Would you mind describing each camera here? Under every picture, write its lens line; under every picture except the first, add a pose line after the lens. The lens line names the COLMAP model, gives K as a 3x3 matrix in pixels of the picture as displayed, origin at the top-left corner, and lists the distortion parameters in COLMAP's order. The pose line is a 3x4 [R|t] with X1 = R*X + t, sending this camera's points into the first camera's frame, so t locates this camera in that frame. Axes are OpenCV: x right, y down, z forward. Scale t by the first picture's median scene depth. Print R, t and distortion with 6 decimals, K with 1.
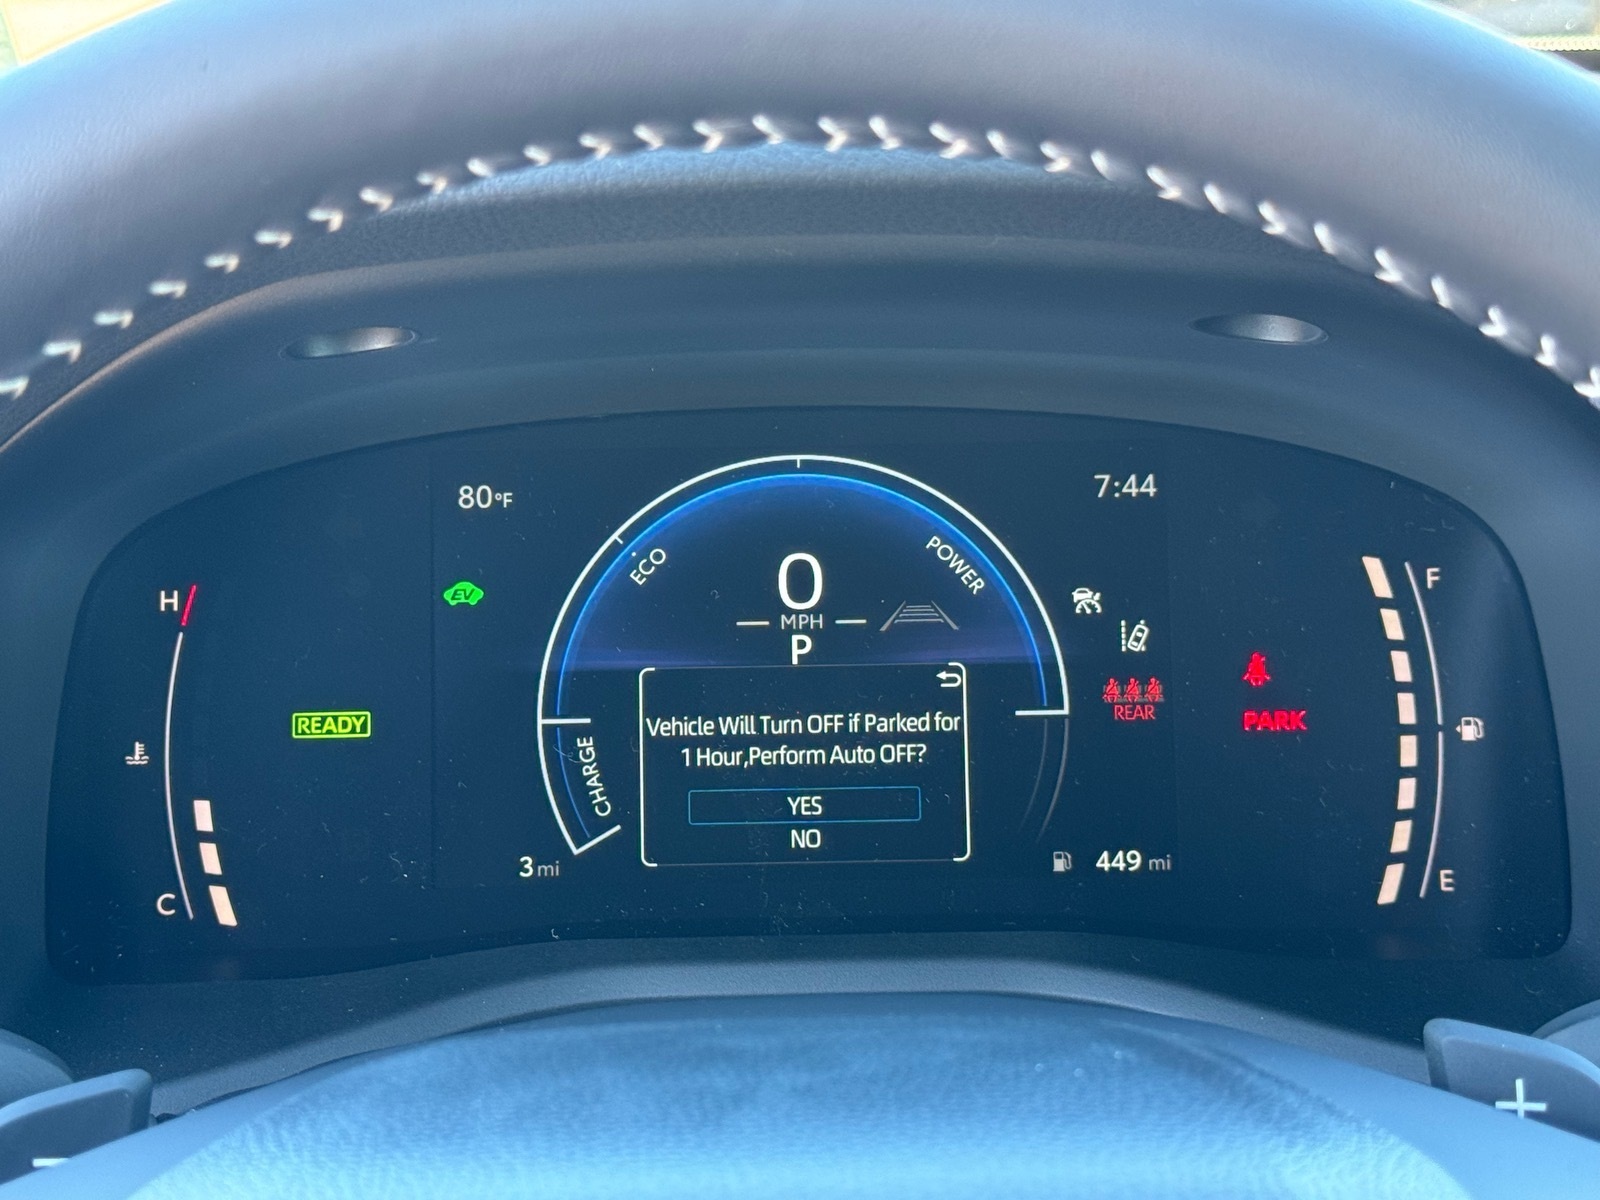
lens RADIAL K [[2859.3, 0, 803.4], [0, 2859.3, 566.2], [0, 0, 1]] dist [0.095886, 0.090554]
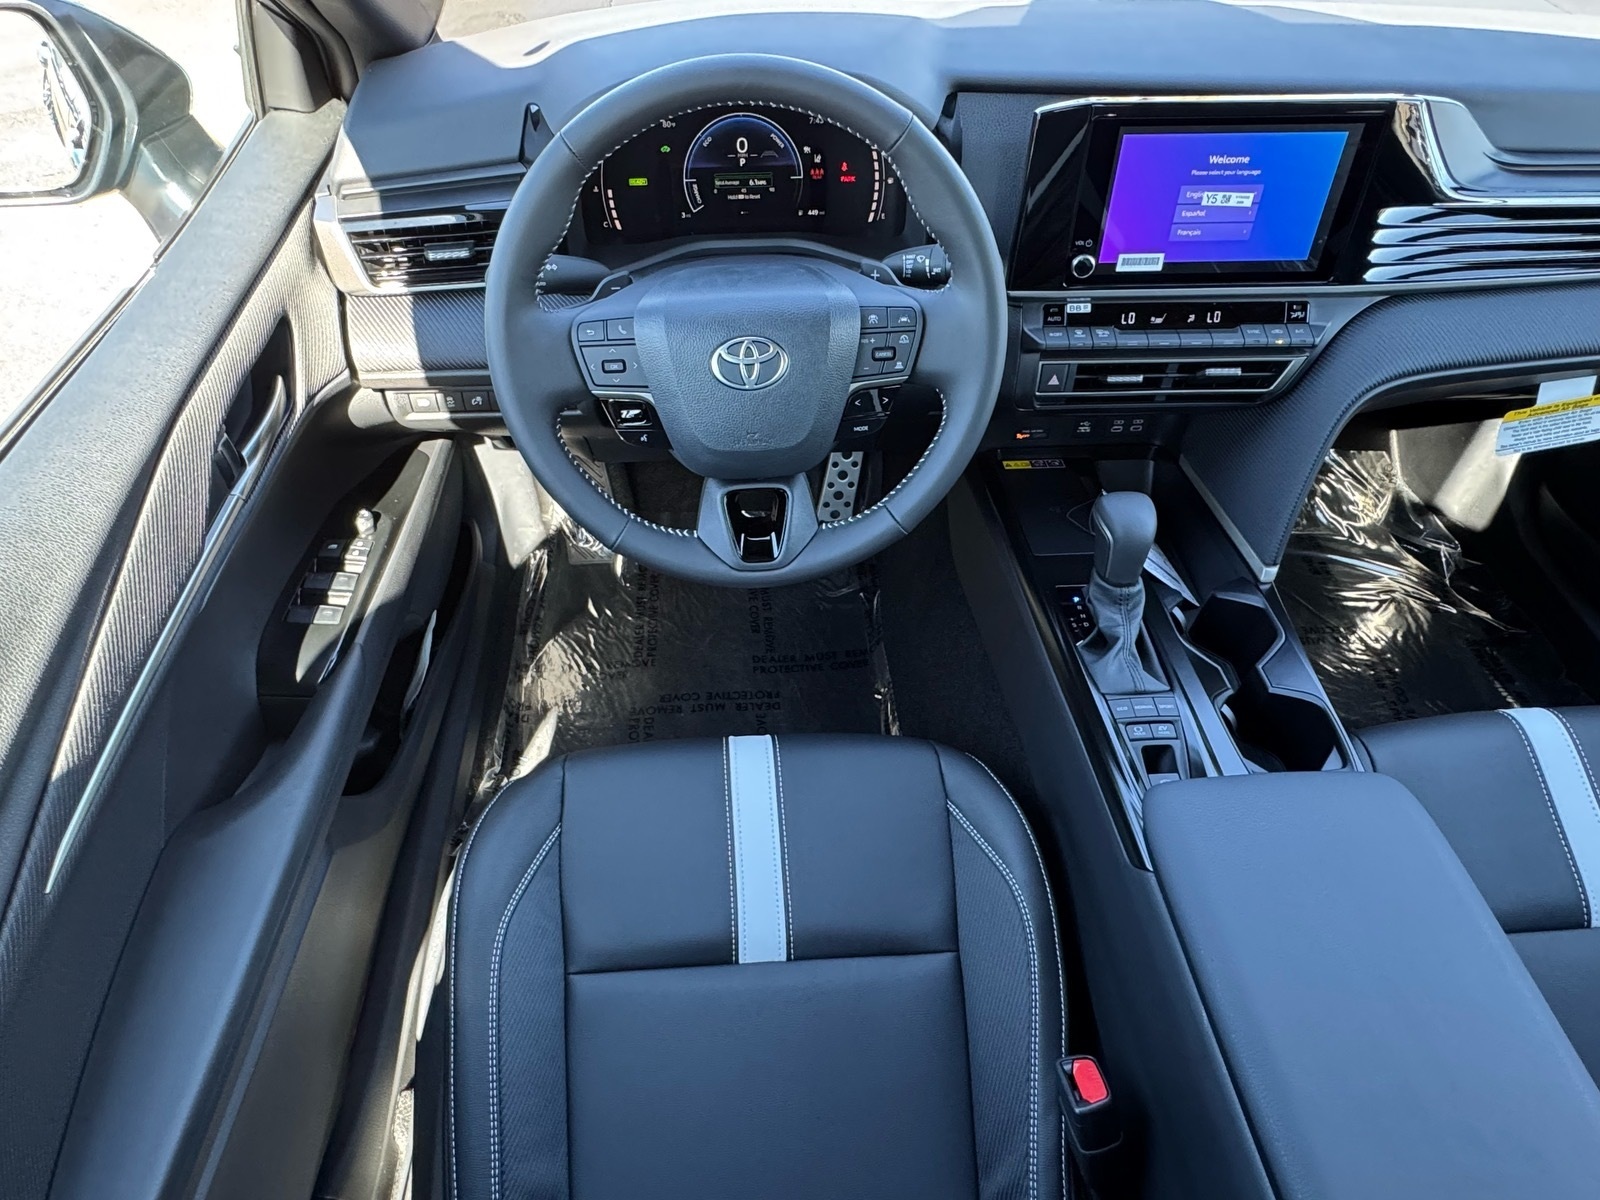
lens RADIAL K [[979.2, 0, 781.6], [0, 979.2, 597.8], [0, 0, 1]] dist [-0.003409, -0.000167]
pose [[0.998827, -0.025583, 0.041108, -0.019995], [0.000357, 0.852885, 0.522098, -0.188731], [-0.048418, -0.521471, 0.851894, -0.653146]]
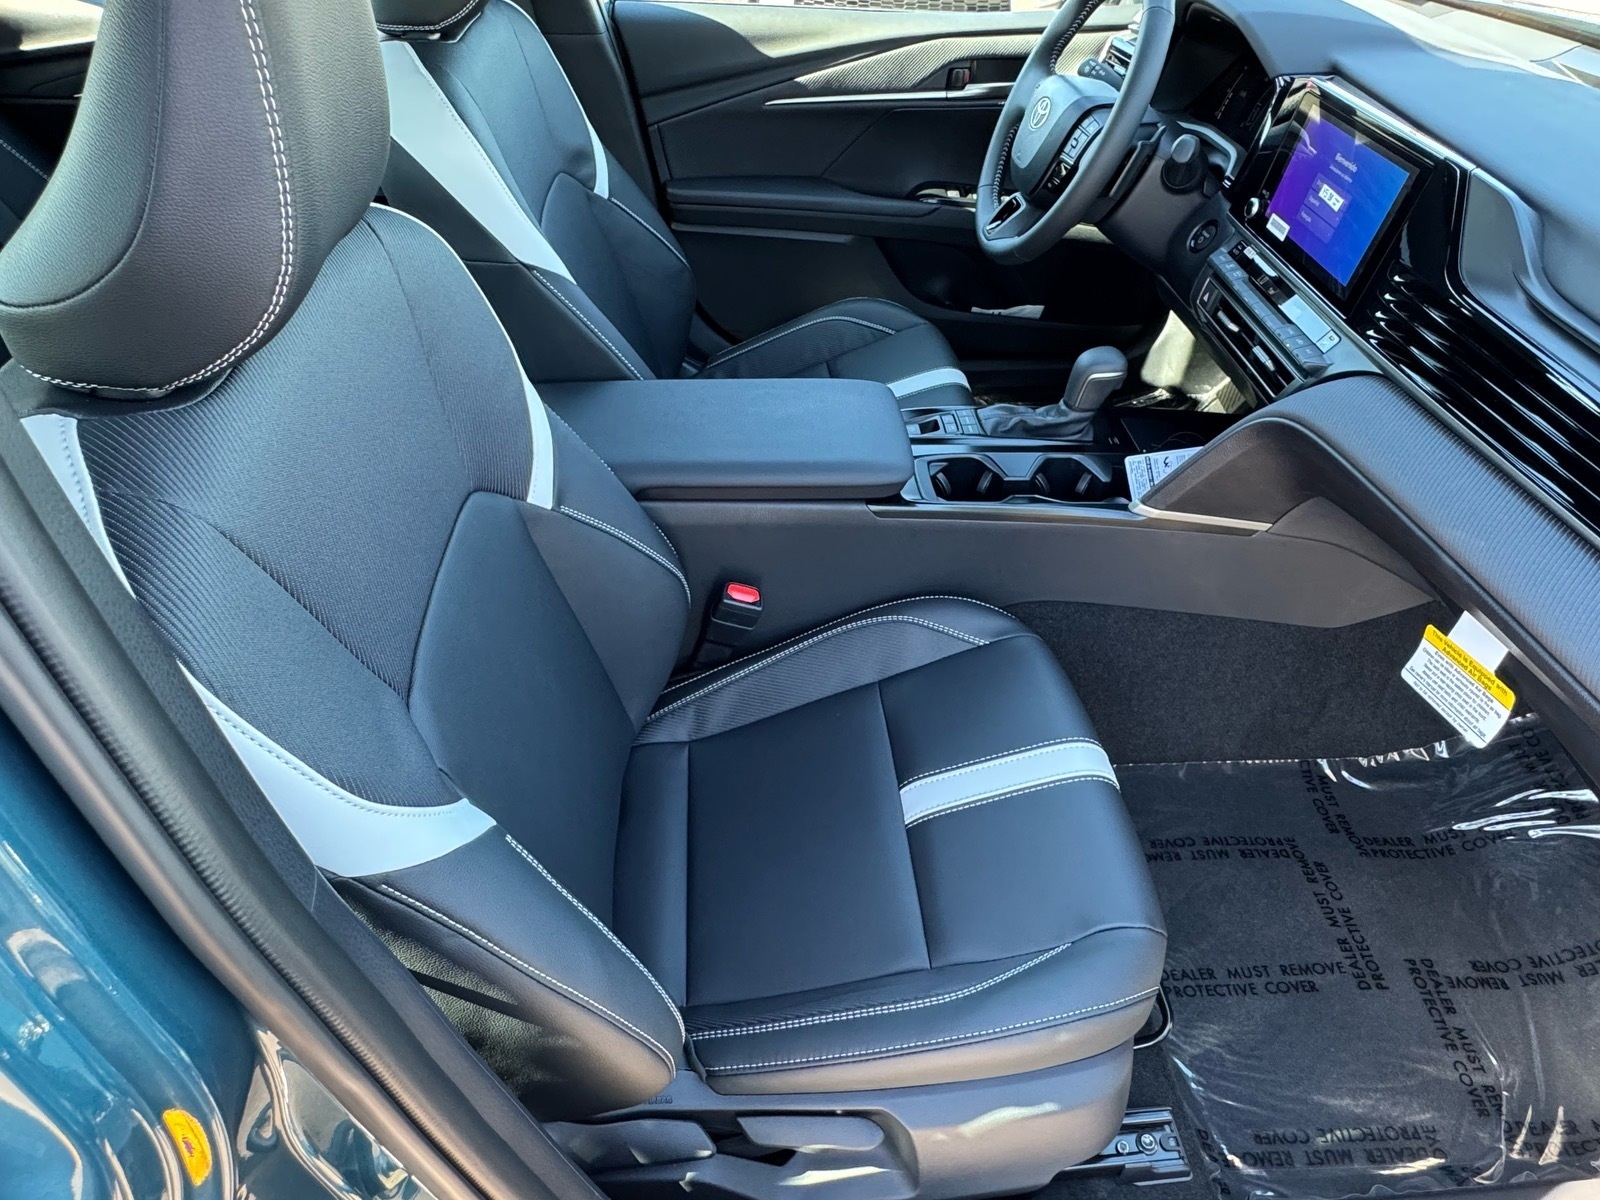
lens RADIAL K [[927.7, 0, 784.3], [0, 927.7, 602.1], [0, 0, 1]] dist [-0.002767, -0.000775]
pose [[0.046200, 0.685148, -0.726937, 2.179947], [-0.259493, 0.710963, 0.653601, -0.237722], [0.964639, 0.158439, 0.210638, -0.306604]]
